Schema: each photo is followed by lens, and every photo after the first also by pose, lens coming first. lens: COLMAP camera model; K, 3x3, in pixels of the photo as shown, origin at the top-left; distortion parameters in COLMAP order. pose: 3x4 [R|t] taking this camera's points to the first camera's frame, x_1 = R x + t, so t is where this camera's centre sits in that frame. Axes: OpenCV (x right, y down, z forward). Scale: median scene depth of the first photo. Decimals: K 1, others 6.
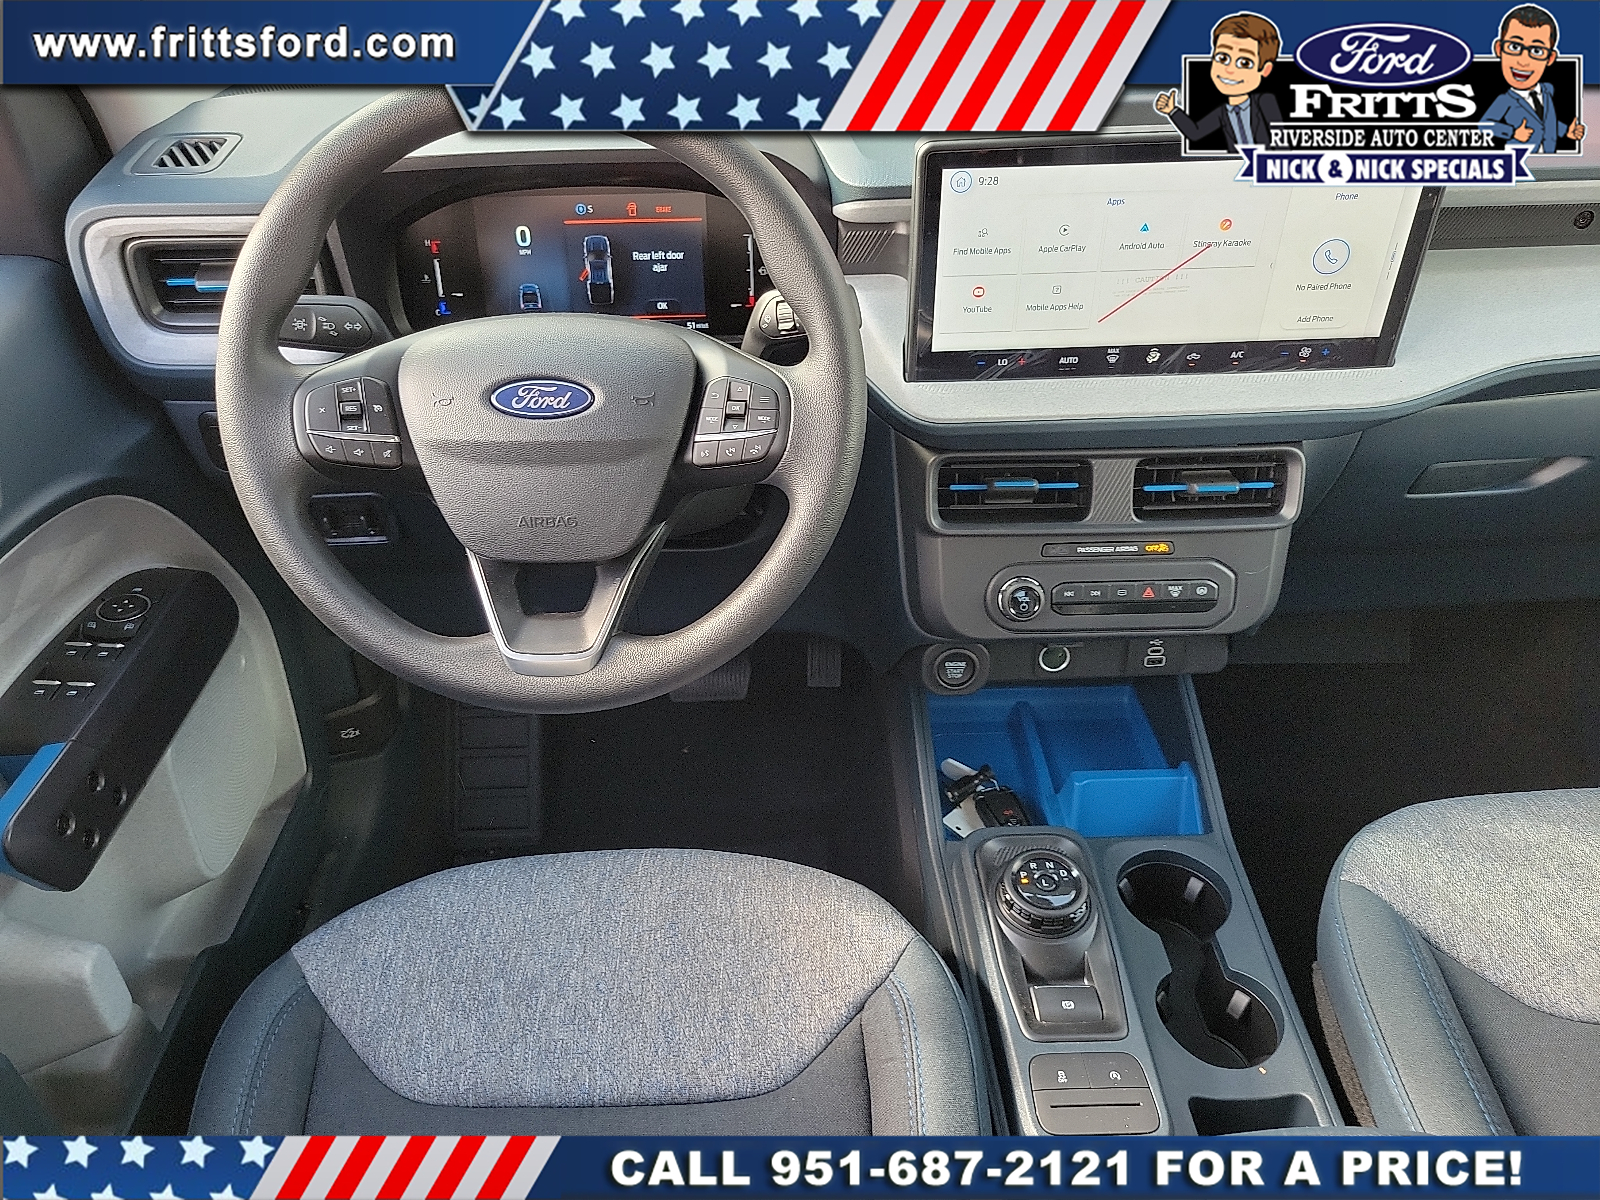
lens RADIAL K [[1203.4, 0, 802.7], [0, 1203.4, 599.7], [0, 0, 1]] dist [0.037625, 0.001449]
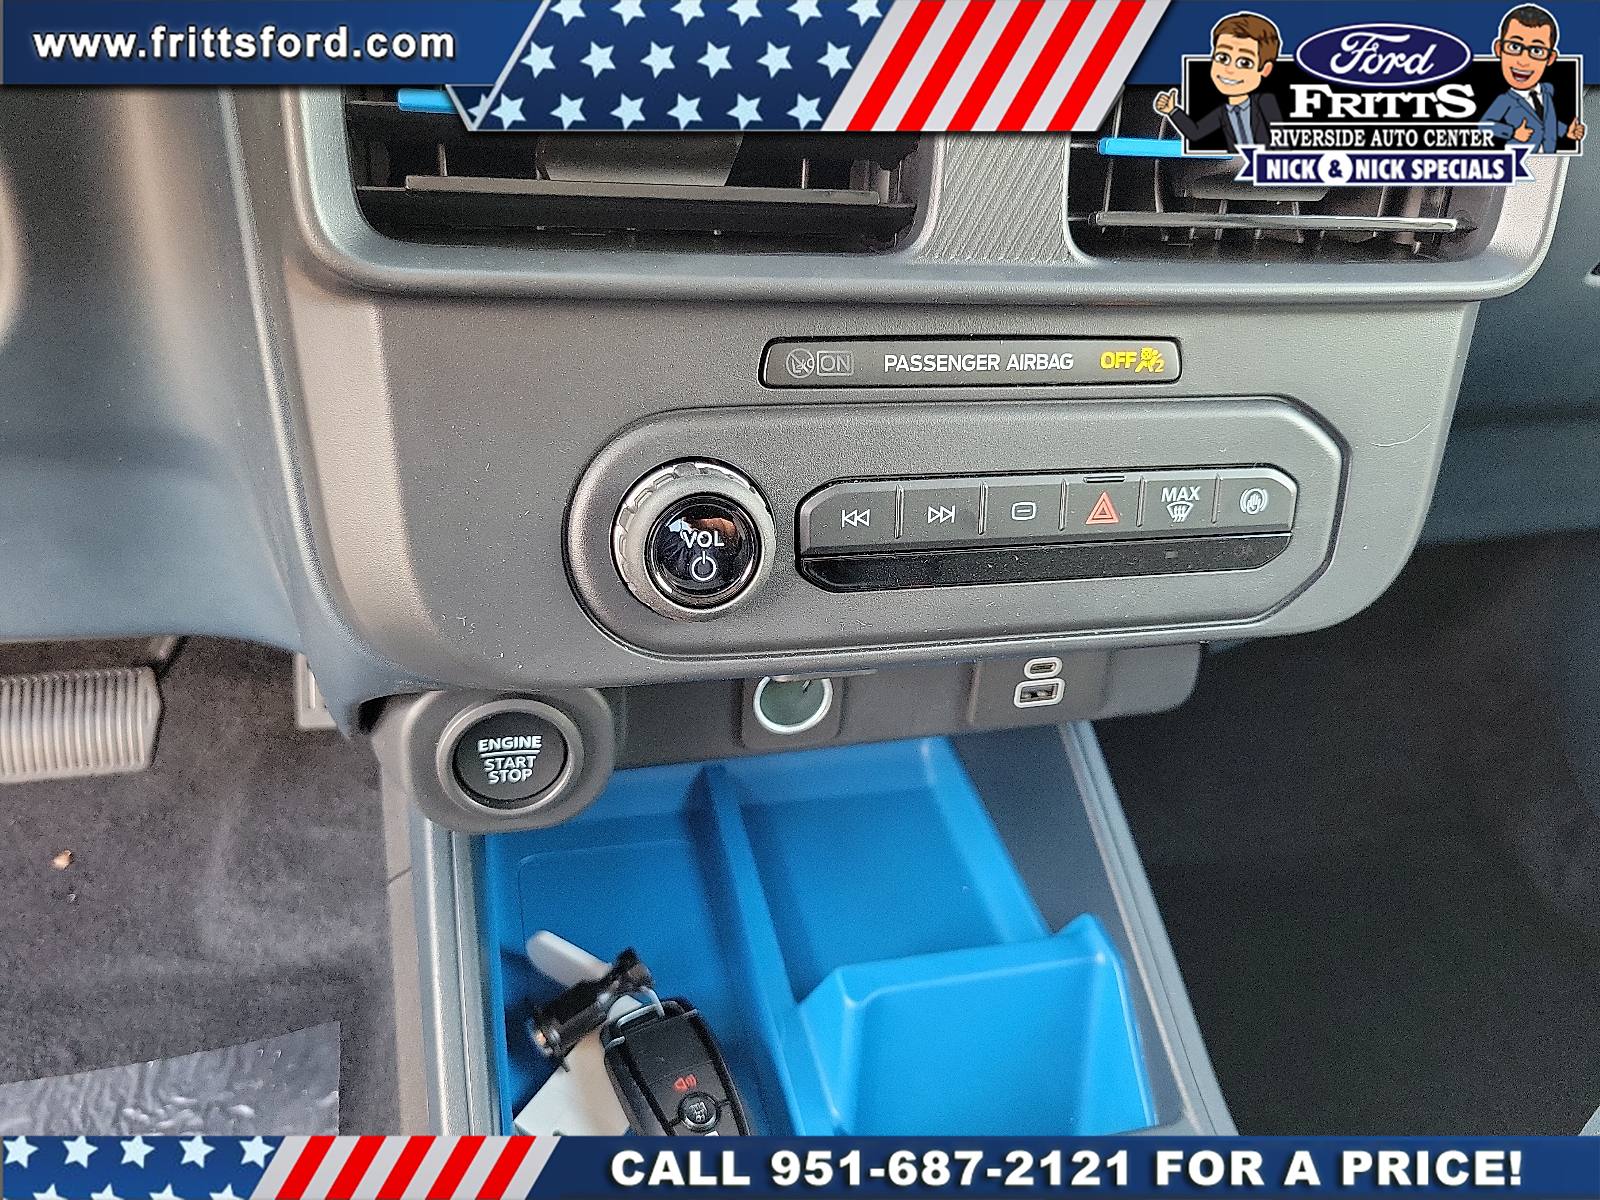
lens RADIAL K [[1203.4, 0, 797.7], [0, 1203.4, 601.0], [0, 0, 1]] dist [0.037625, 0.001449]
pose [[0.970345, -0.037375, 0.238818, 0.126947], [0.025487, 0.998286, 0.052677, -0.000938], [-0.240378, -0.045028, 0.969634, 0.664597]]
